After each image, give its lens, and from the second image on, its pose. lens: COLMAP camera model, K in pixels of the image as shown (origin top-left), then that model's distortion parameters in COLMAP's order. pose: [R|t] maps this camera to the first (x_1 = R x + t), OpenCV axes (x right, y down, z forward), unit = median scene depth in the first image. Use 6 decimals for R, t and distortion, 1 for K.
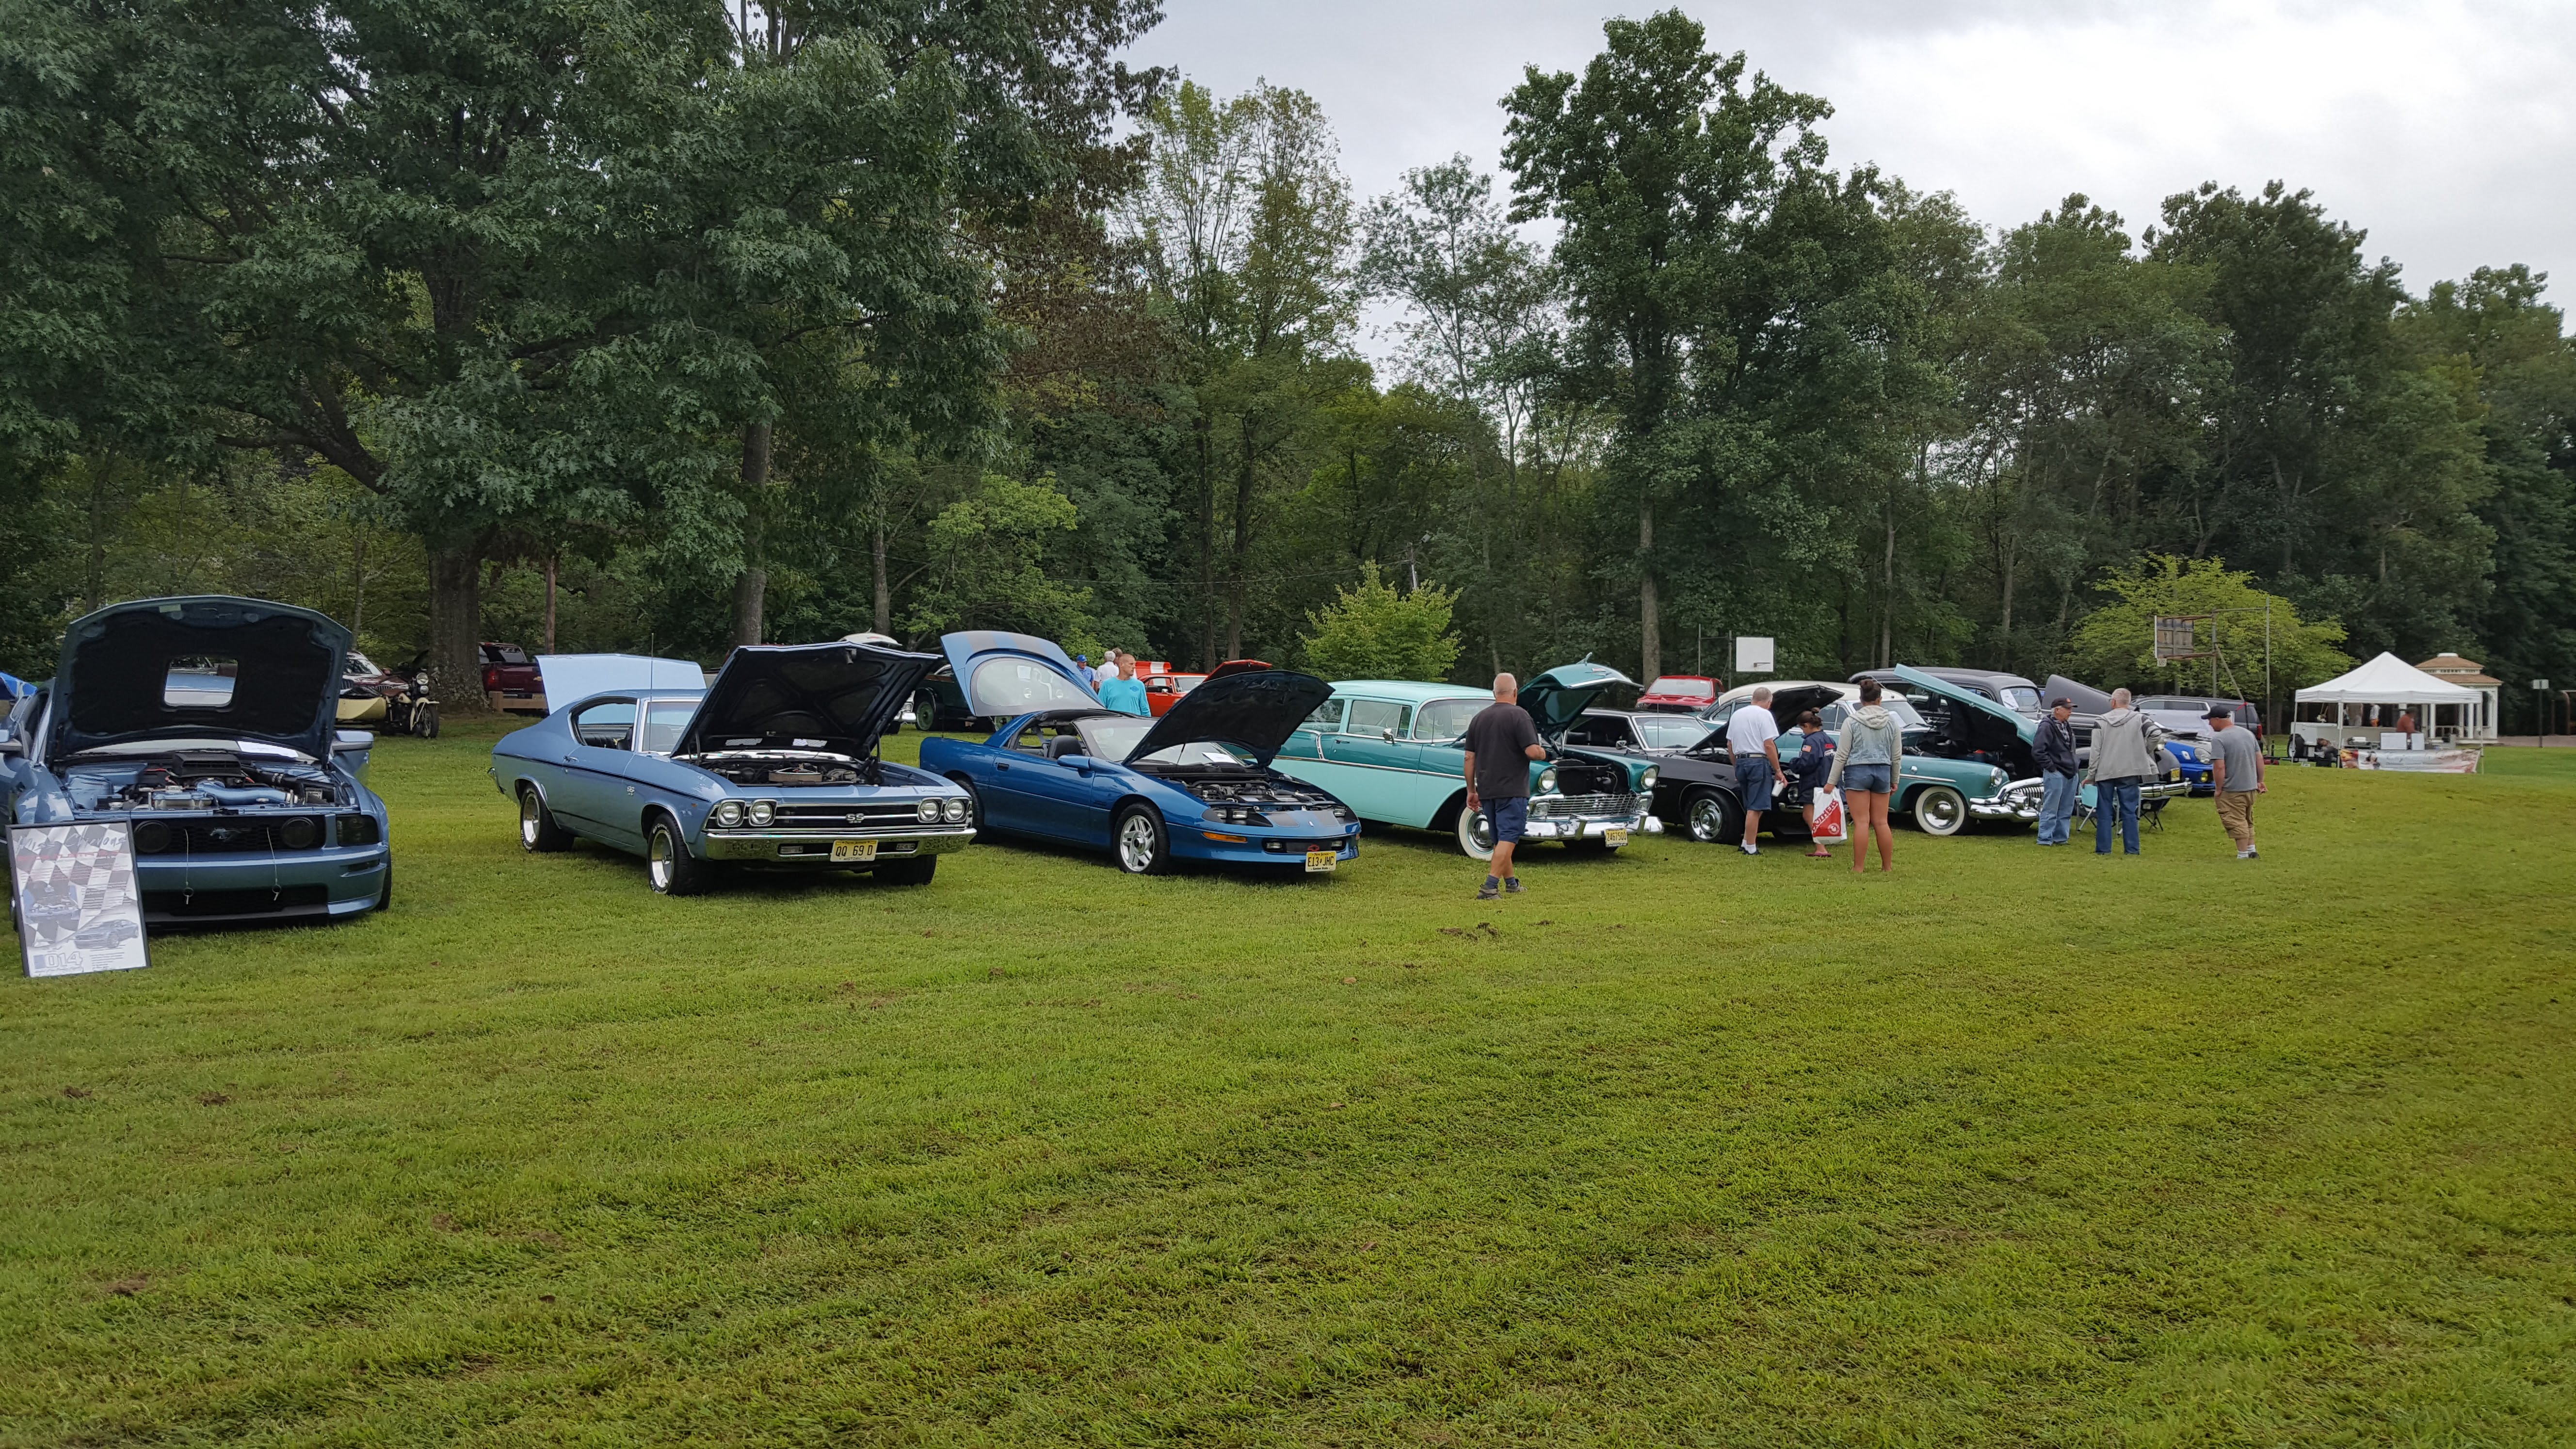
lens RADIAL K [[2190.5, 0, 1288.0], [0, 2190.5, 724.5], [0, 0, 1]] dist [0.104931, -0.101068]
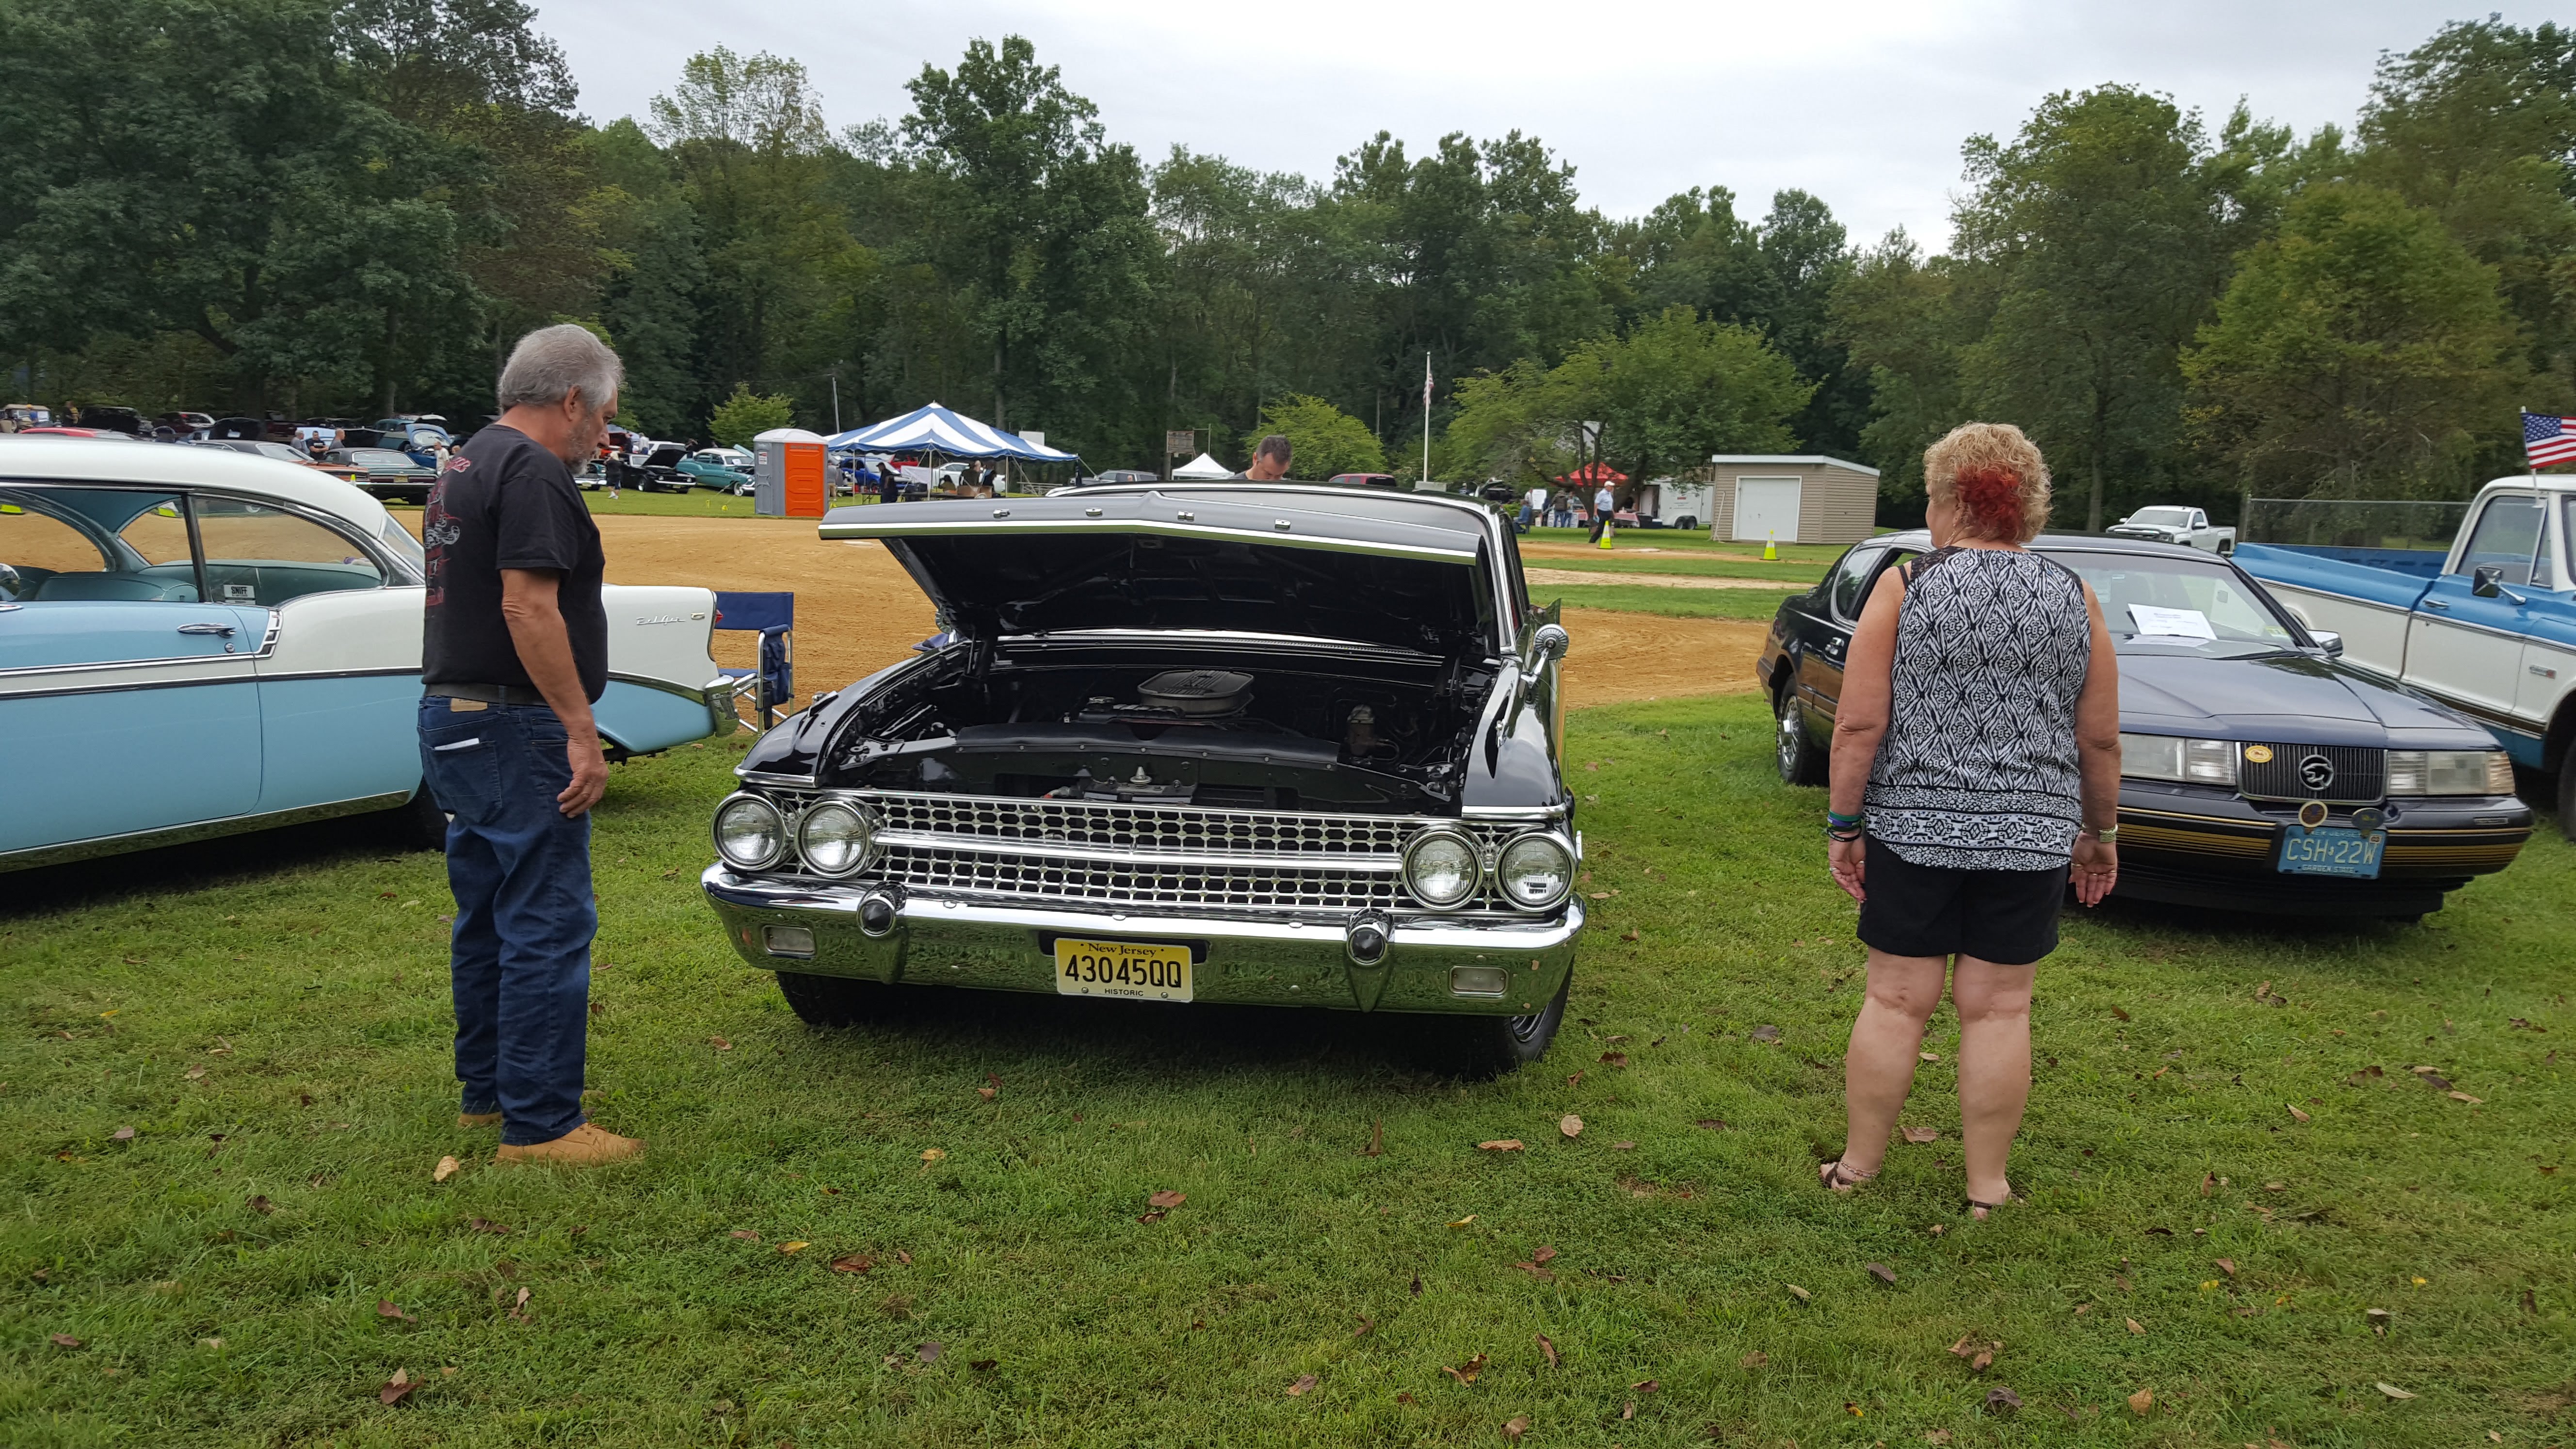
lens RADIAL K [[2190.5, 0, 1288.0], [0, 2190.5, 724.5], [0, 0, 1]] dist [0.104931, -0.101068]
pose [[0.993557, 0.025760, 0.110363, 0.221551], [-0.036832, 0.994357, 0.099490, 0.009778], [-0.107177, -0.102914, 0.988899, -0.713547]]
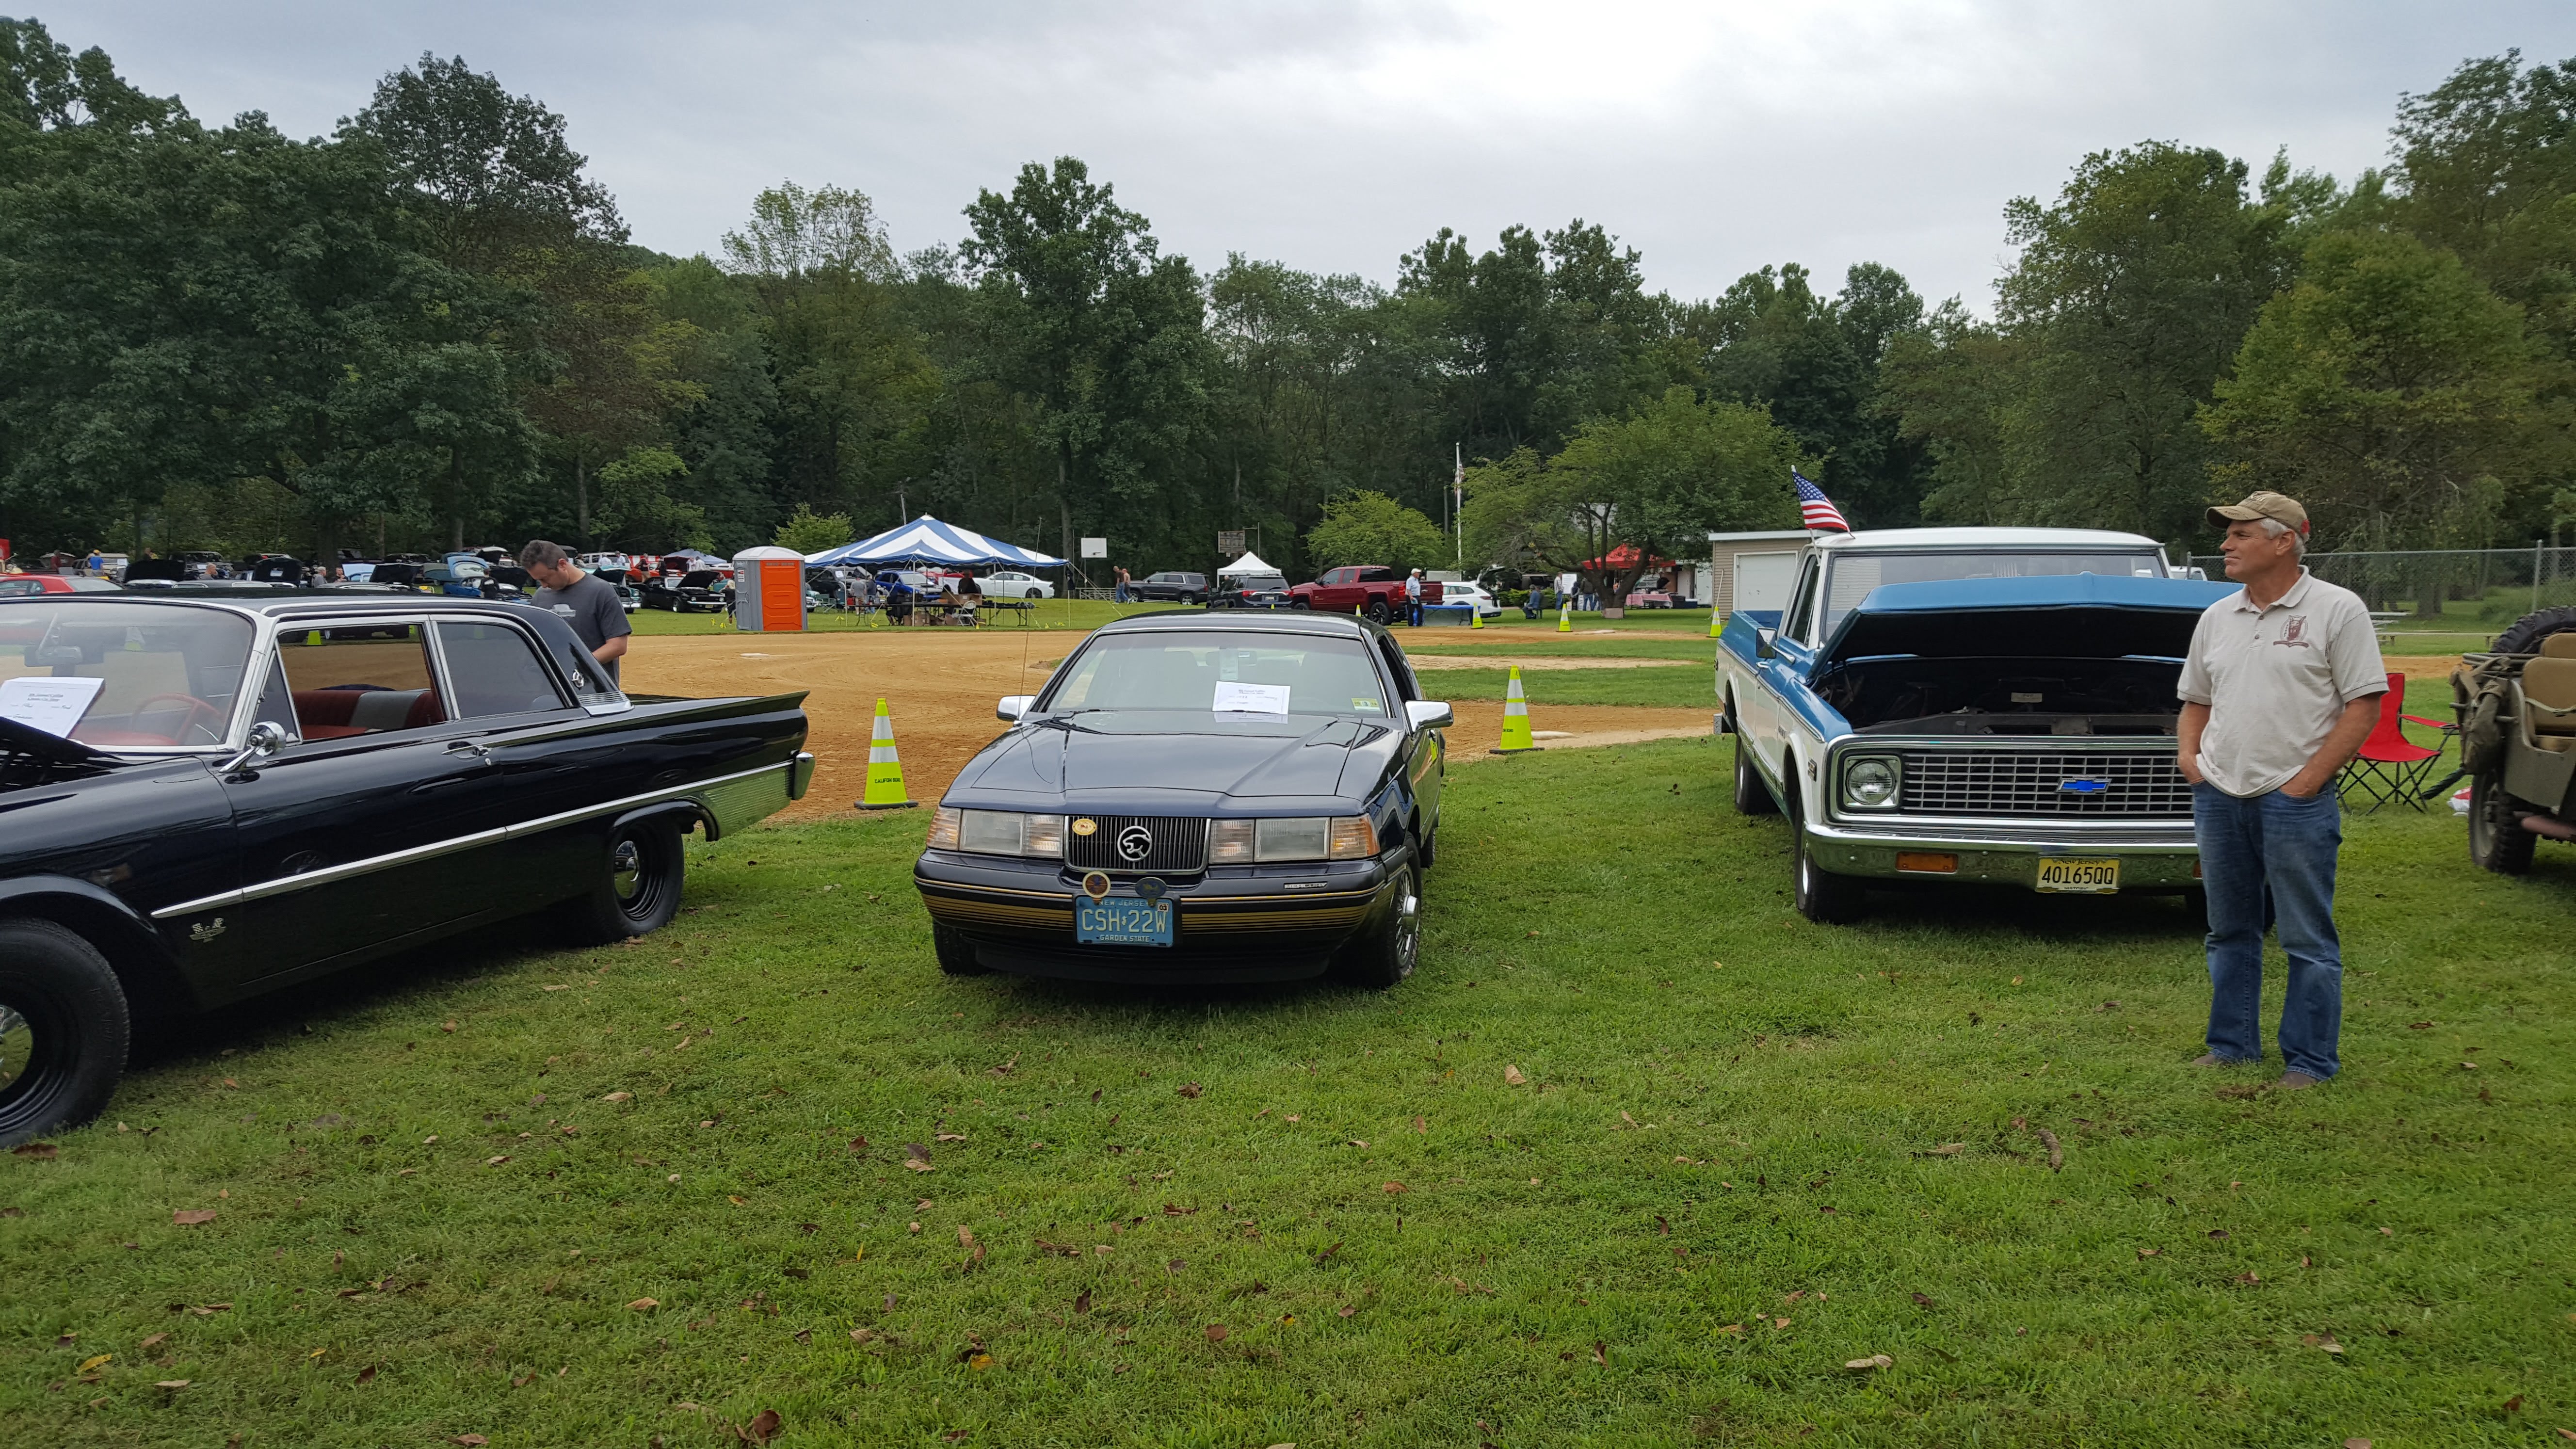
lens RADIAL K [[2169.4, 0, 1248.1], [0, 2169.4, 723.1], [0, 0, 1]] dist [0.170050, -0.225194]
pose [[0.999420, -0.004777, 0.033729, 0.269169], [0.002846, 0.998366, 0.057073, 0.009192], [-0.033946, -0.056944, 0.997800, -0.717605]]
